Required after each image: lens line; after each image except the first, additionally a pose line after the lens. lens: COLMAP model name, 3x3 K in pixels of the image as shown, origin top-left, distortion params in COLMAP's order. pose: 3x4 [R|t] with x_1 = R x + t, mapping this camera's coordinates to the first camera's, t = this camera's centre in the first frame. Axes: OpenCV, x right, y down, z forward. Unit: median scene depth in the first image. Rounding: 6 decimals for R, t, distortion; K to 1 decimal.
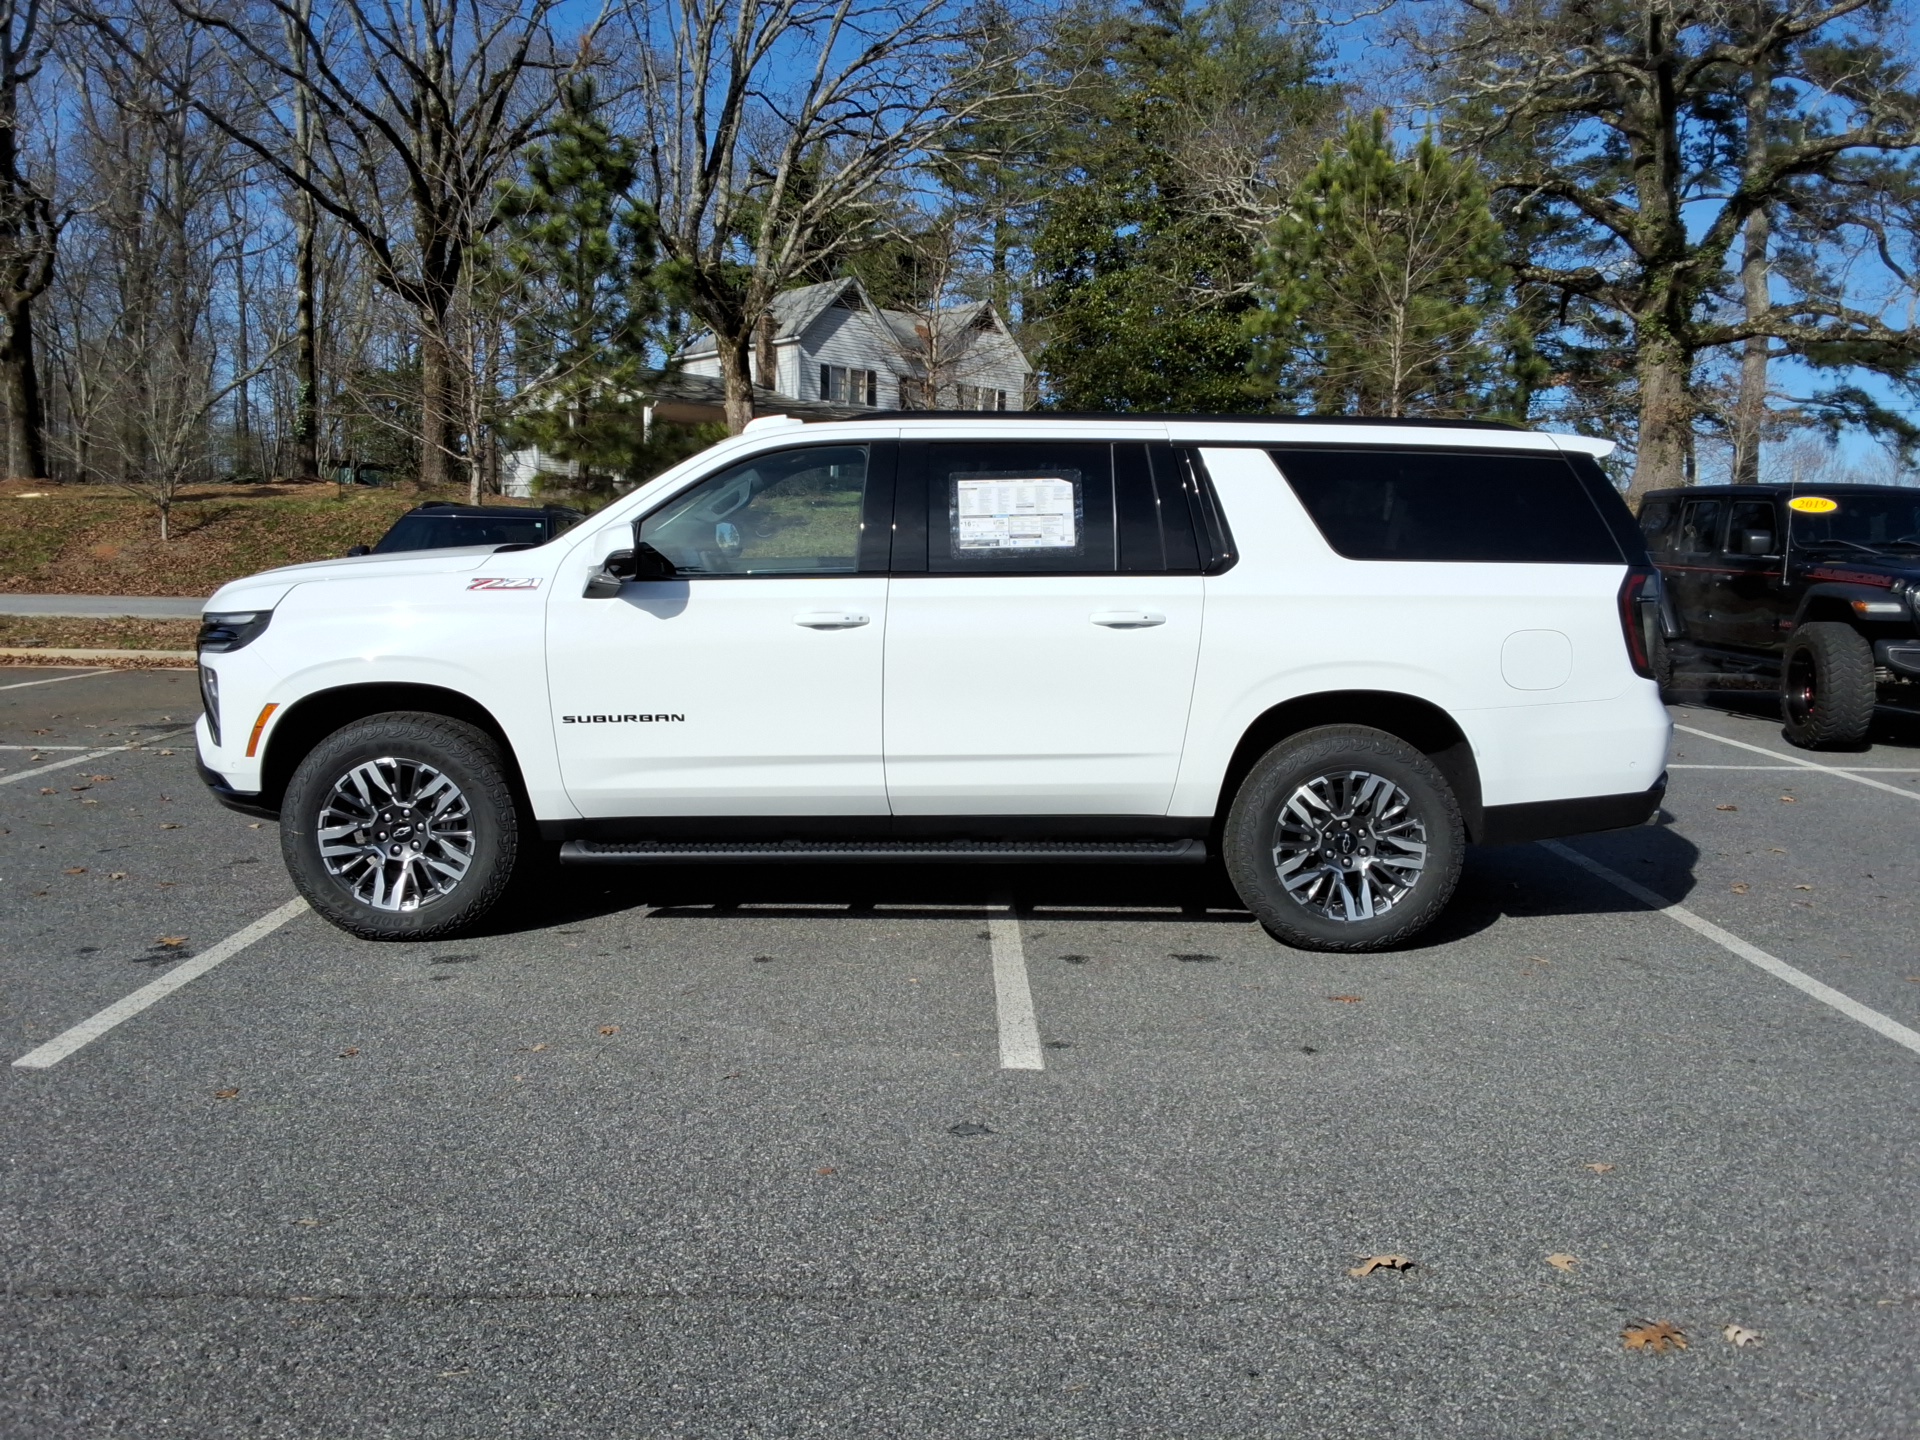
lens RADIAL K [[1530.4, 0, 978.8], [0, 1530.4, 704.3], [0, 0, 1]] dist [0.117443, -0.173943]
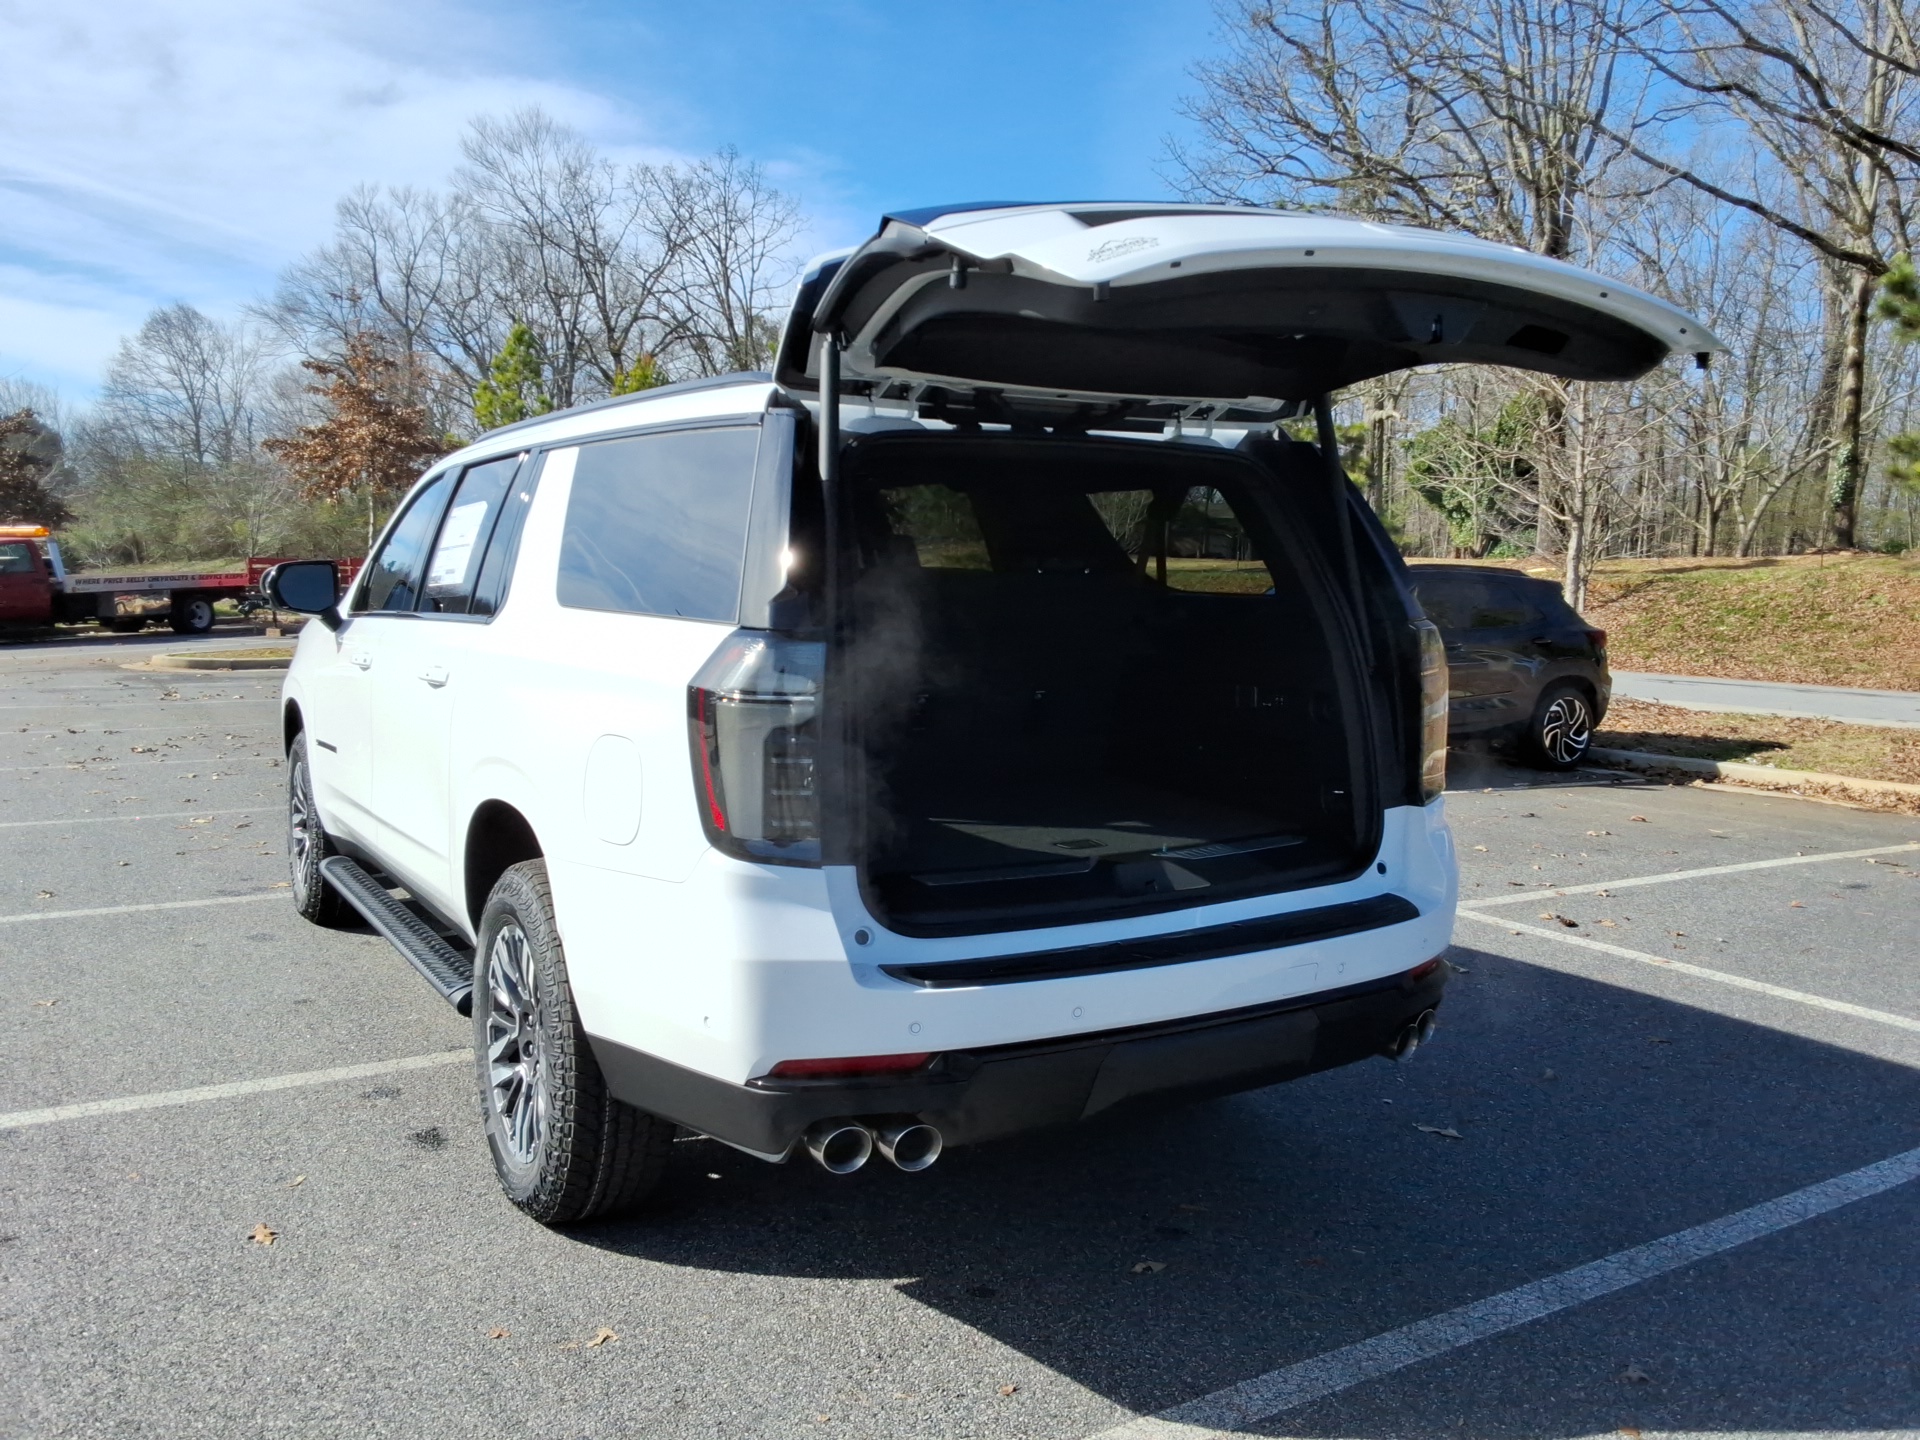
lens RADIAL K [[1530.7, 0, 975.5], [0, 1530.7, 715.3], [0, 0, 1]] dist [0.107783, -0.168441]
pose [[0.509141, 0.072834, -0.857596, 0.890731], [-0.109183, 0.993829, 0.019583, -0.079777], [0.853730, 0.083664, 0.513951, 0.814822]]
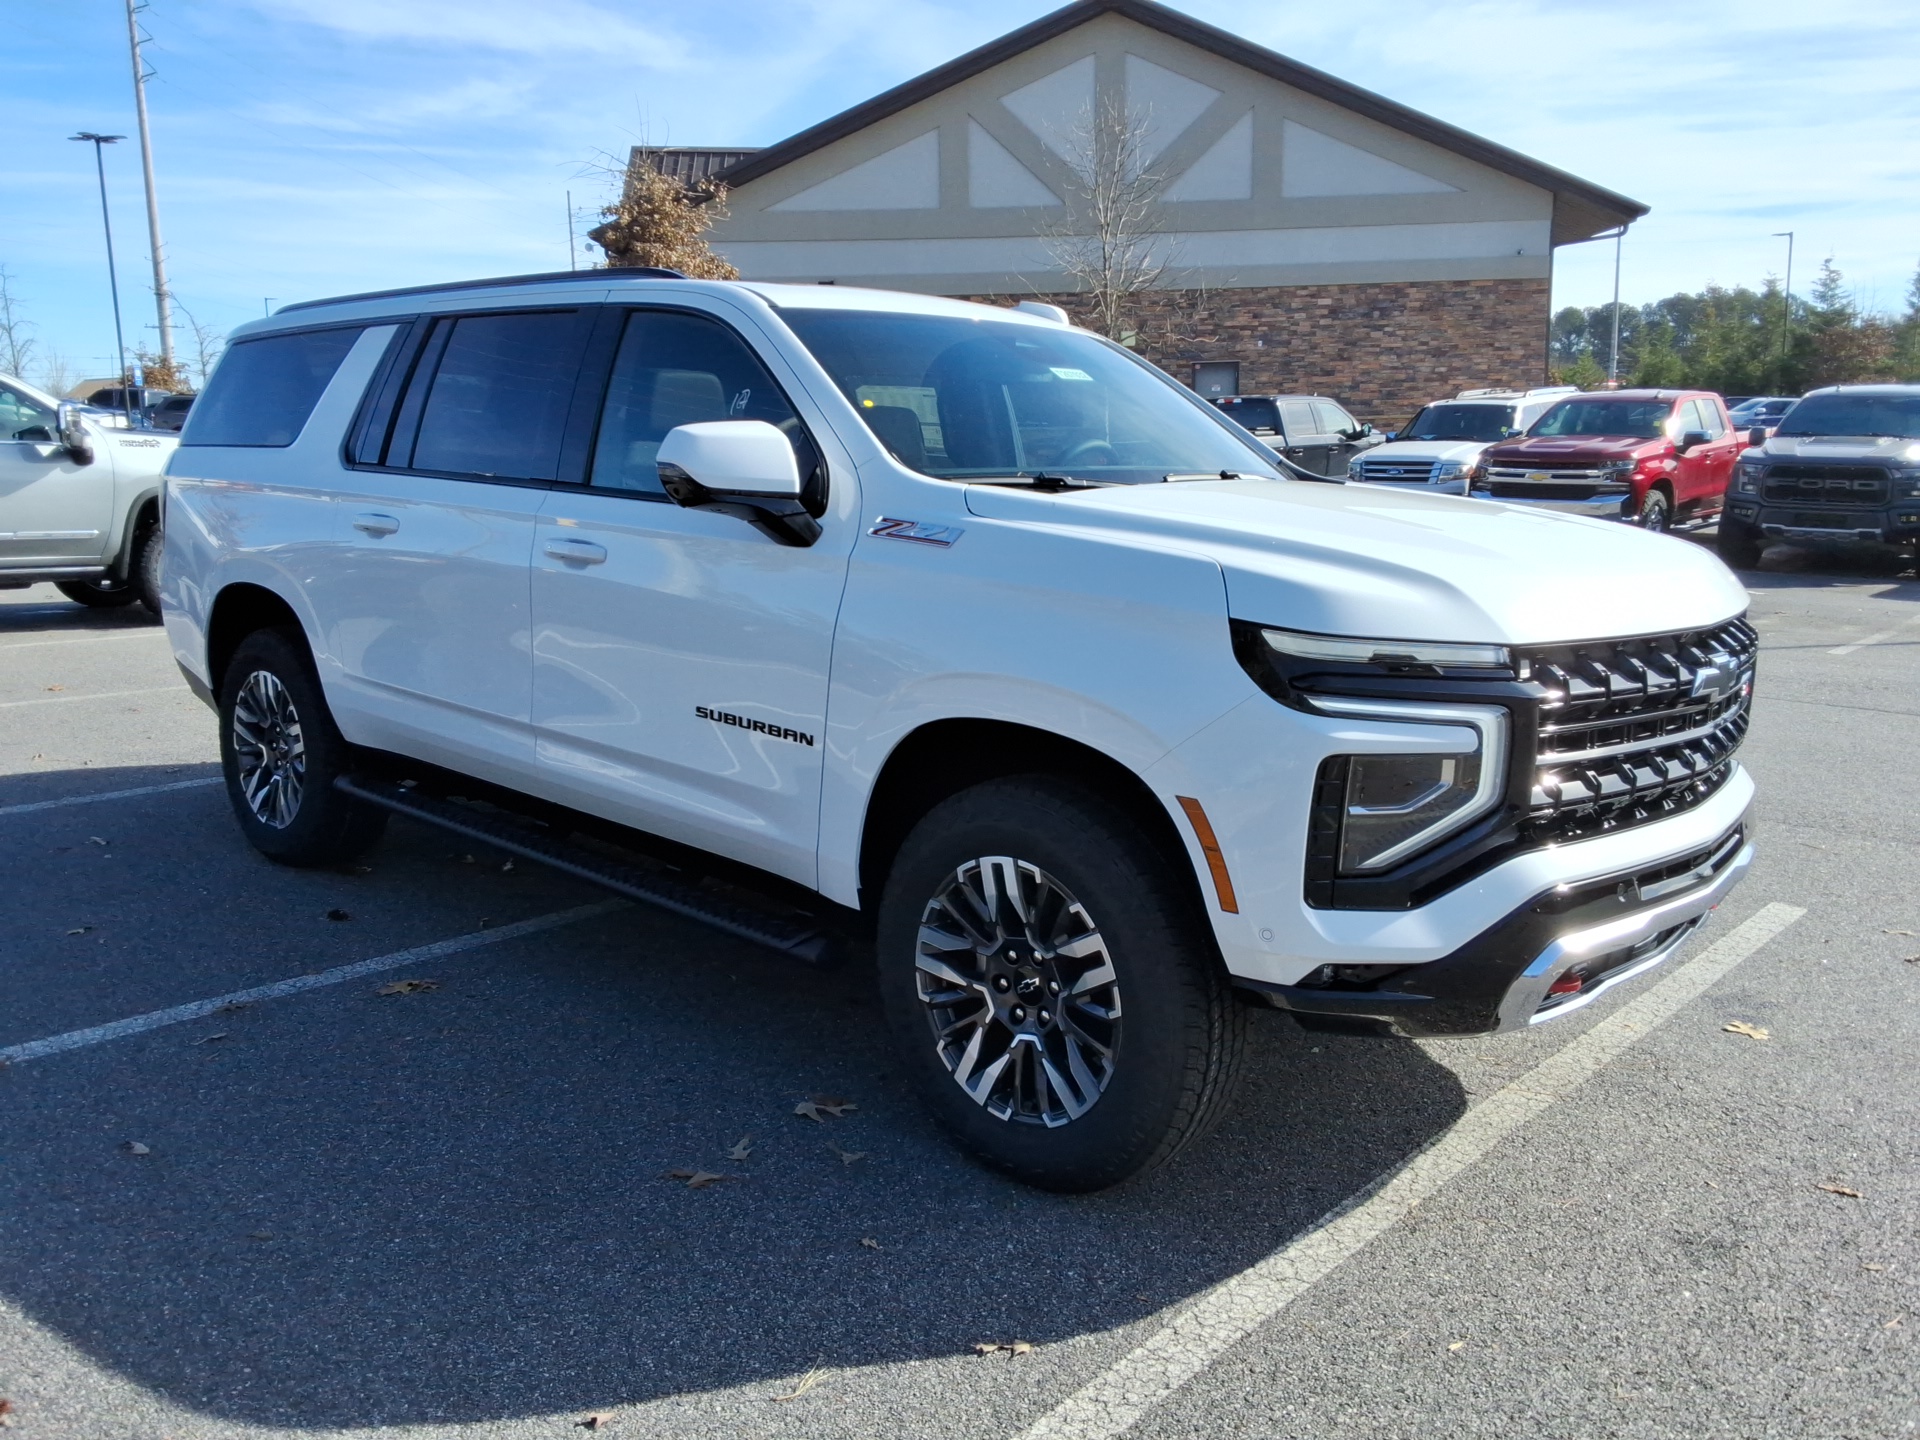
lens RADIAL K [[1540.6, 0, 992.5], [0, 1540.6, 702.7], [0, 0, 1]] dist [0.125526, -0.200265]
pose [[-0.734298, -0.138283, 0.664593, -0.725727], [0.055323, 0.963584, 0.261619, -0.208098], [-0.676569, 0.228874, -0.699908, 1.715655]]
